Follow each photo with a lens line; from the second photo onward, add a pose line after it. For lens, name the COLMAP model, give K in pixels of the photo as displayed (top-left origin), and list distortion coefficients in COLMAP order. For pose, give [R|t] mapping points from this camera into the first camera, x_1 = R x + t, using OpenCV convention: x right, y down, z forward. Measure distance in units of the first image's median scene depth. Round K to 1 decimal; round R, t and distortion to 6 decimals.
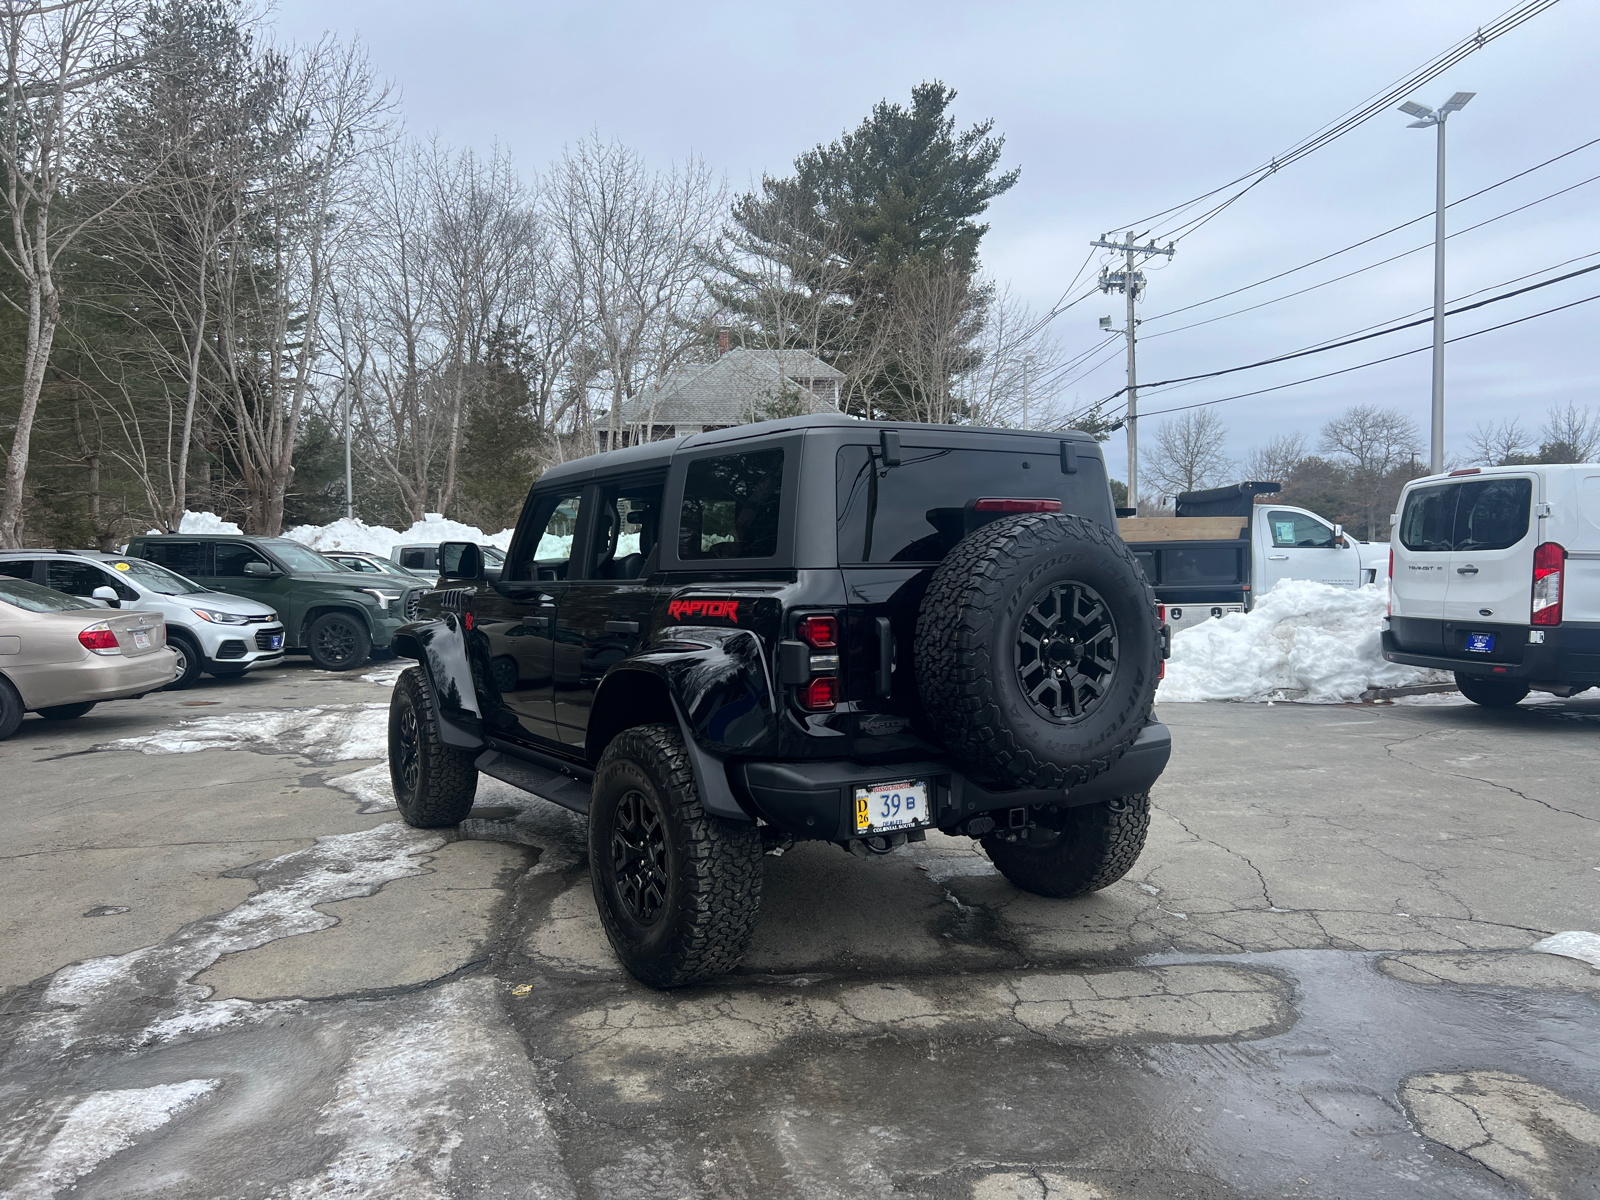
lens RADIAL K [[1202.9, 0, 810.7], [0, 1202.9, 610.2], [0, 0, 1]] dist [0.049714, -0.052972]
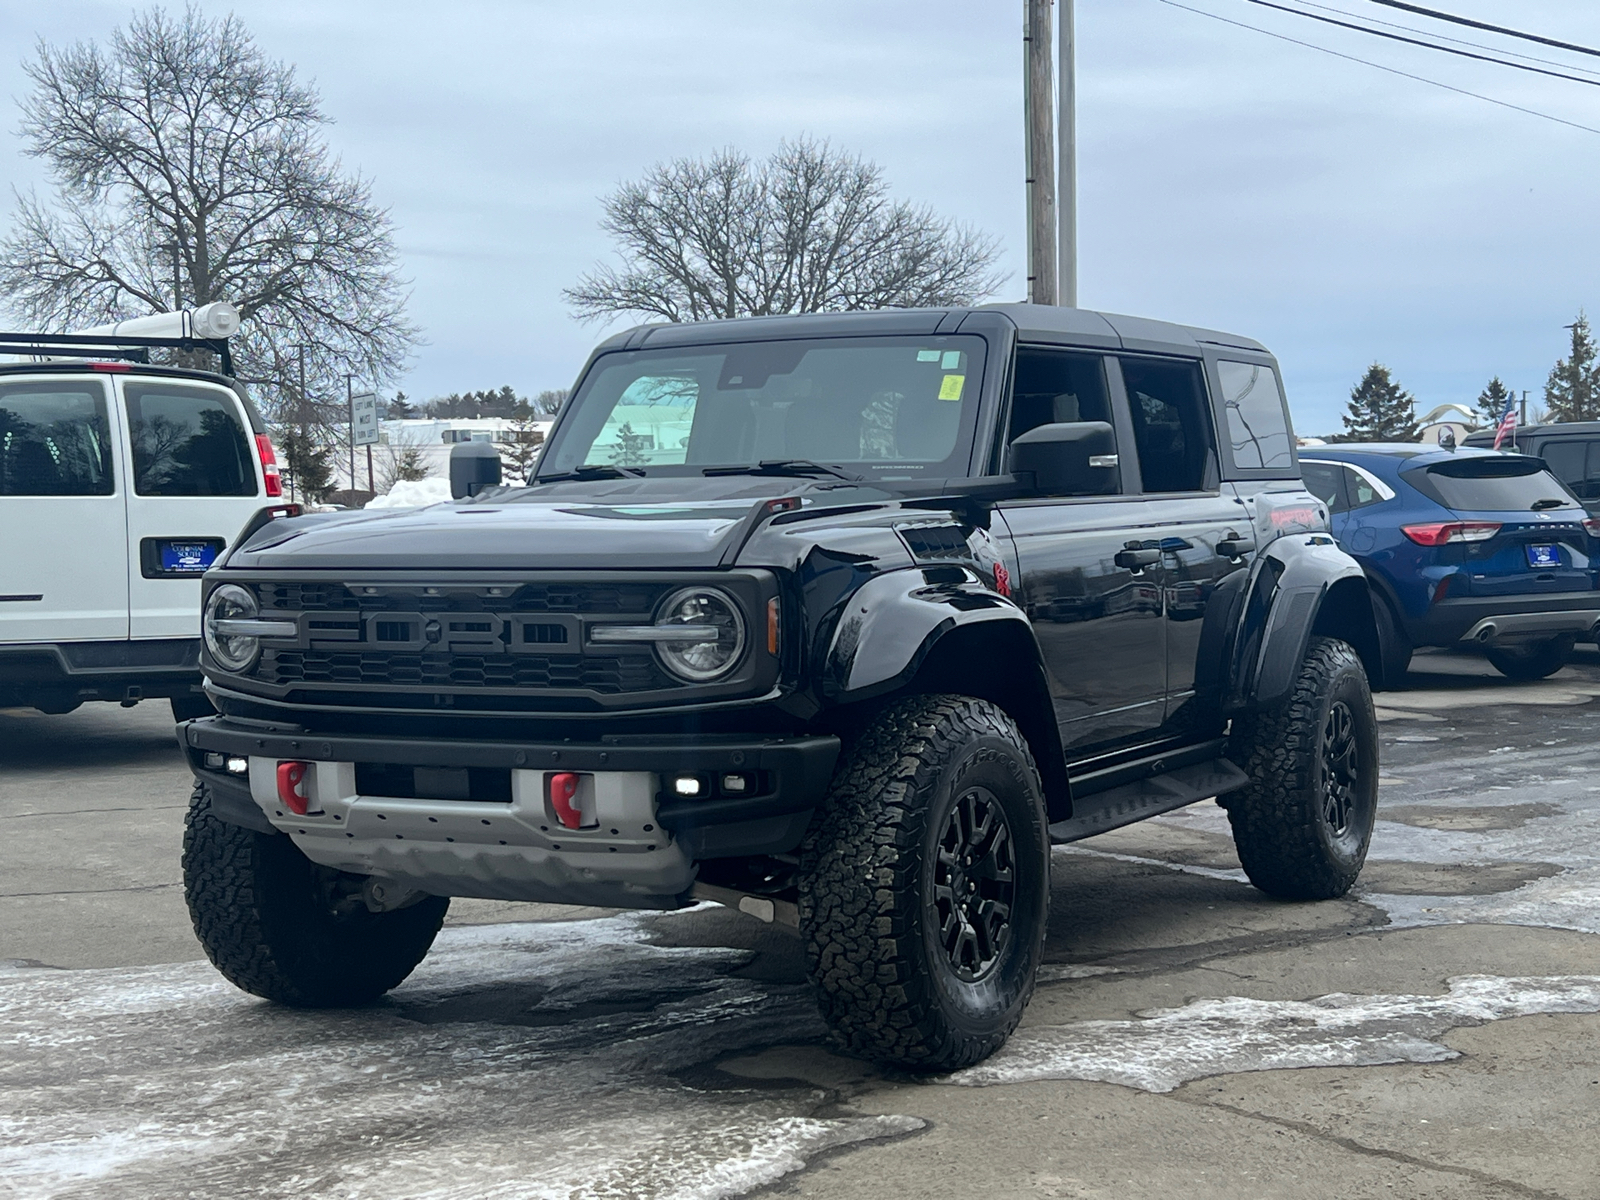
lens RADIAL K [[2517.7, 0, 816.2], [0, 2517.7, 587.5], [0, 0, 1]] dist [0.081288, 0.000000]
pose [[-0.478208, -0.011169, 0.878176, -0.282381], [0.055079, 0.997569, 0.042681, -0.008829], [-0.876518, 0.068779, -0.476430, 0.379010]]
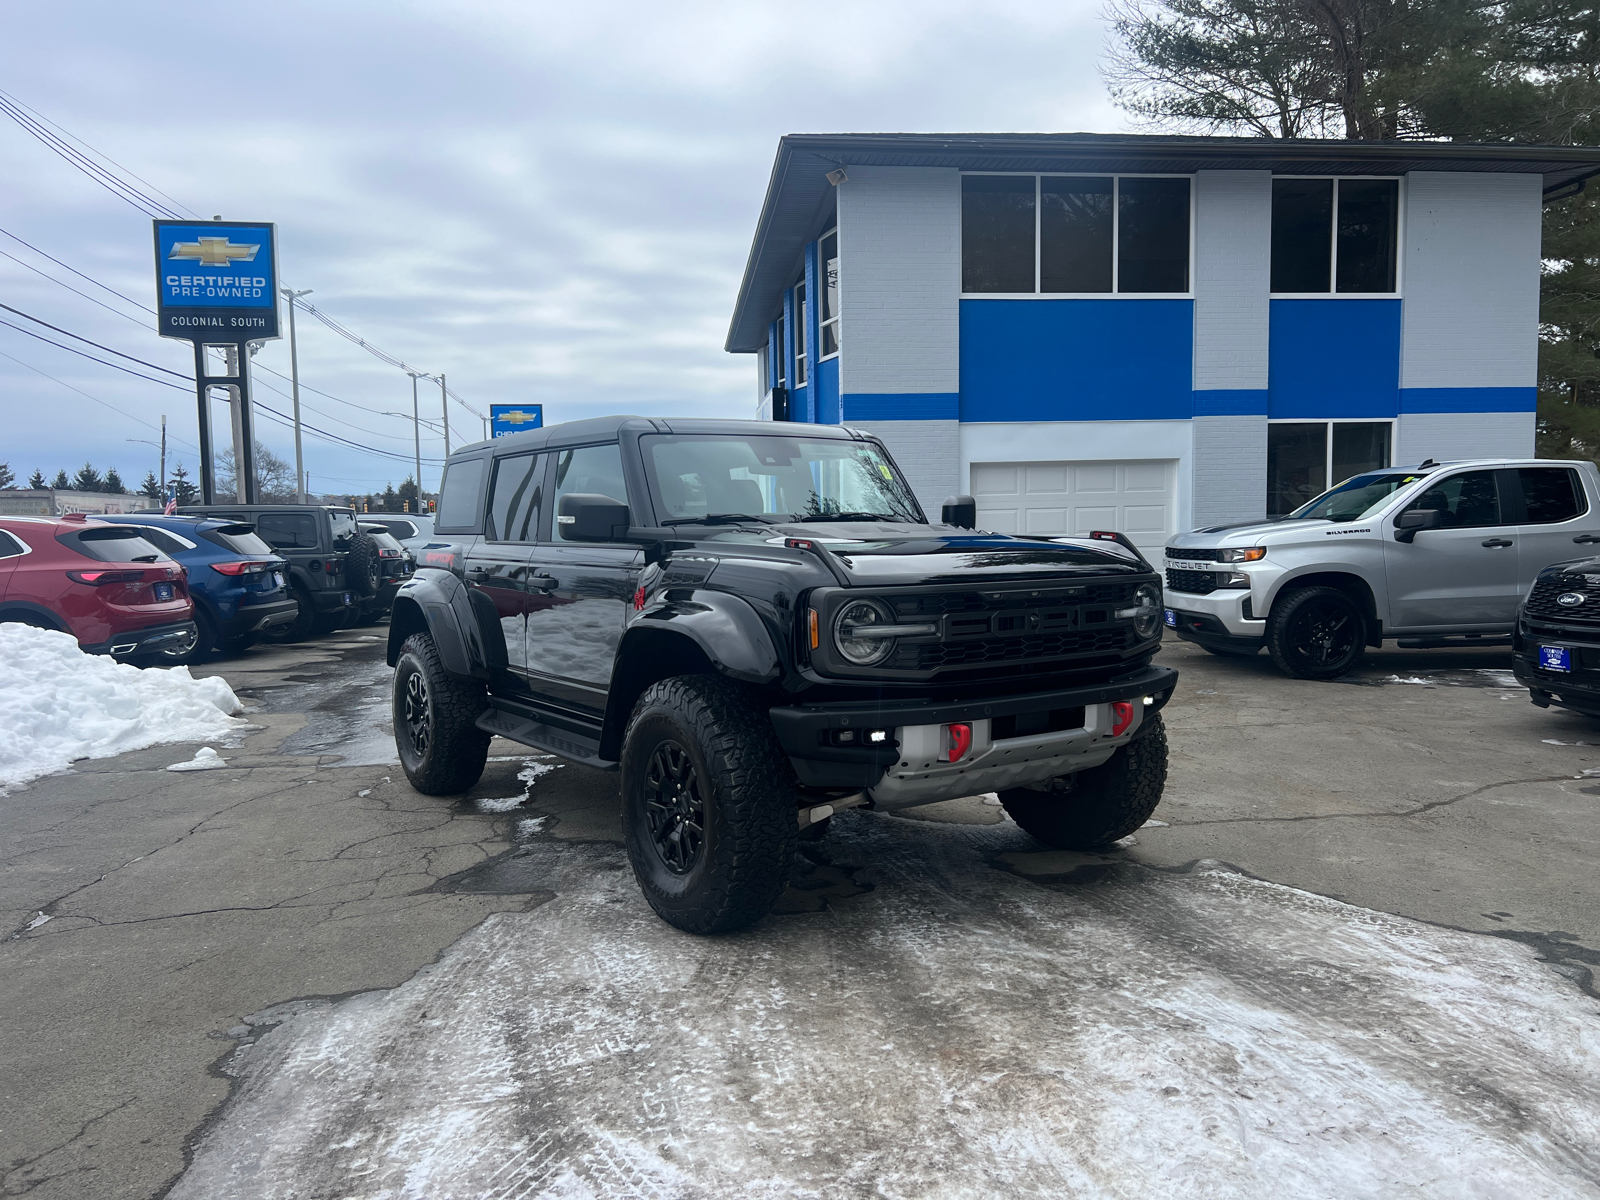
lens RADIAL K [[1202.9, 0, 809.5], [0, 1202.9, 606.1], [0, 0, 1]] dist [0.049714, -0.052972]
pose [[-0.999318, 0.029856, -0.021723, -0.033304], [0.027511, 0.994483, 0.101226, -0.016149], [0.024626, 0.100559, -0.994626, 0.460041]]
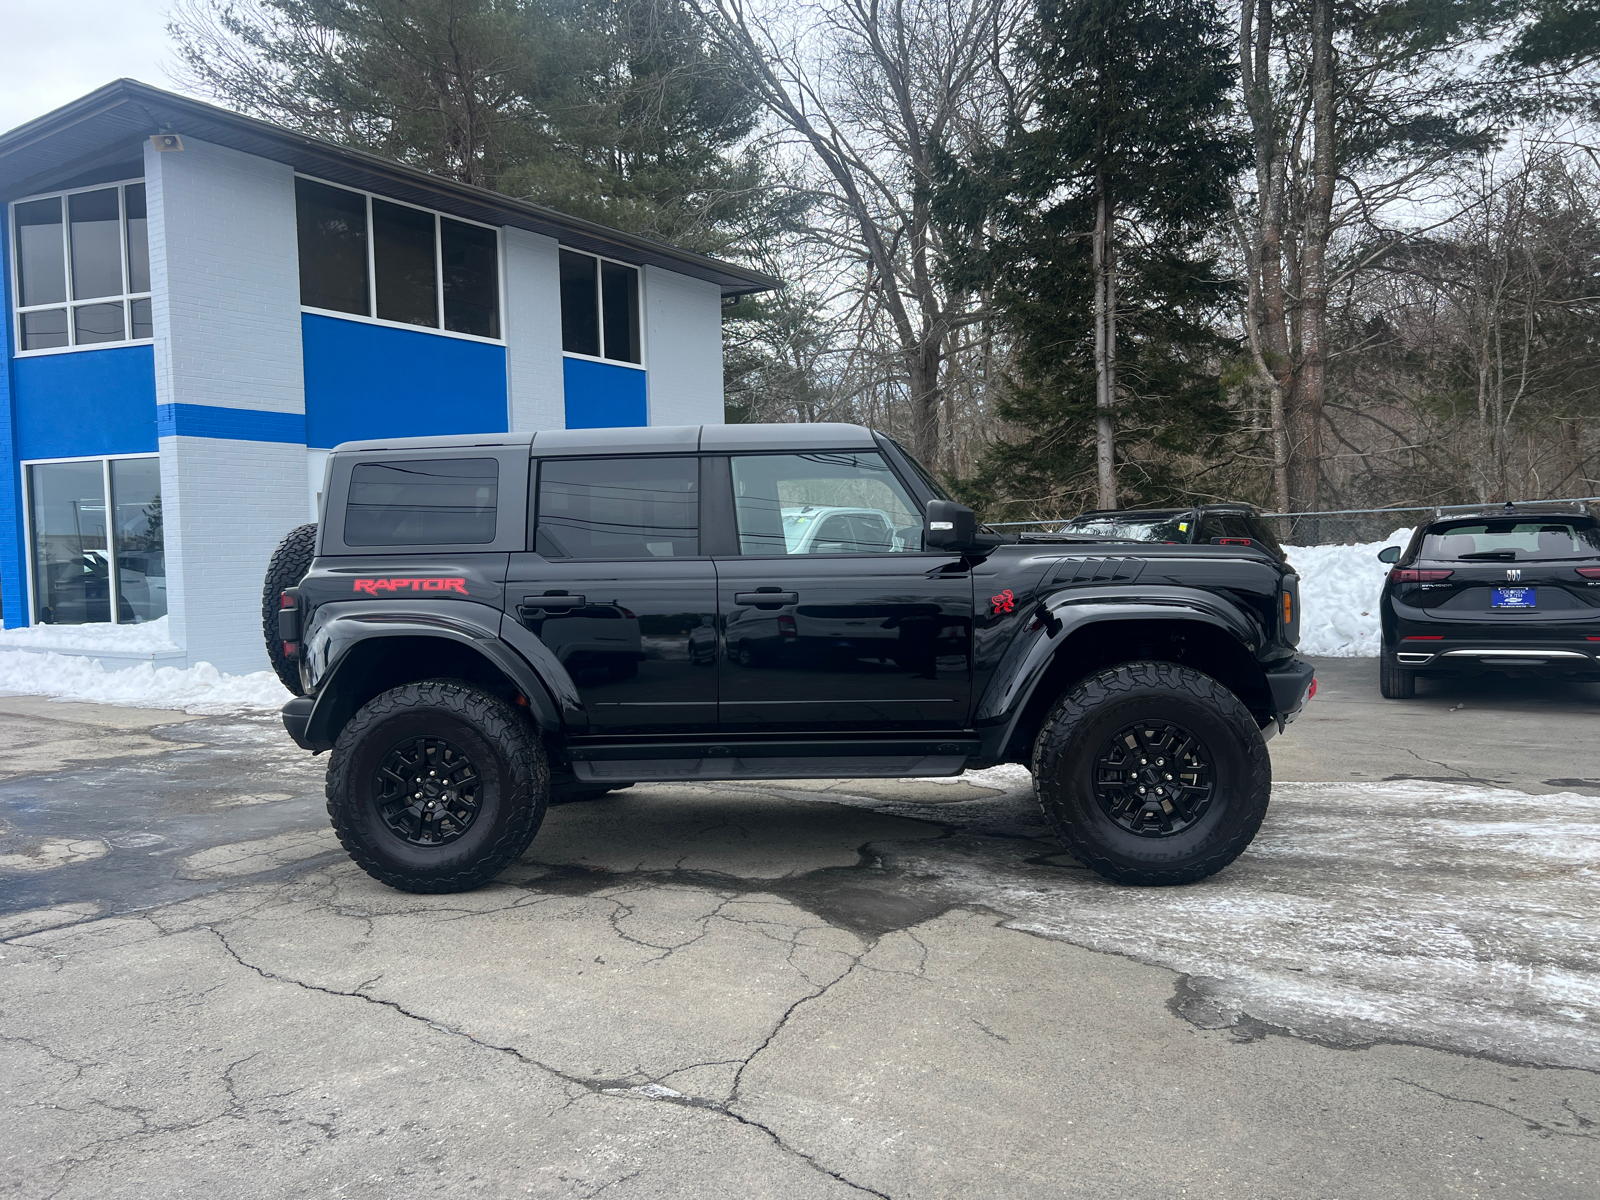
lens RADIAL K [[1202.9, 0, 805.3], [0, 1202.9, 607.2], [0, 0, 1]] dist [0.049714, -0.052972]
pose [[-0.624194, 0.063437, -0.778689, 0.155603], [0.006692, 0.997096, 0.075865, -0.013141], [0.781240, 0.042144, -0.622806, 0.372057]]
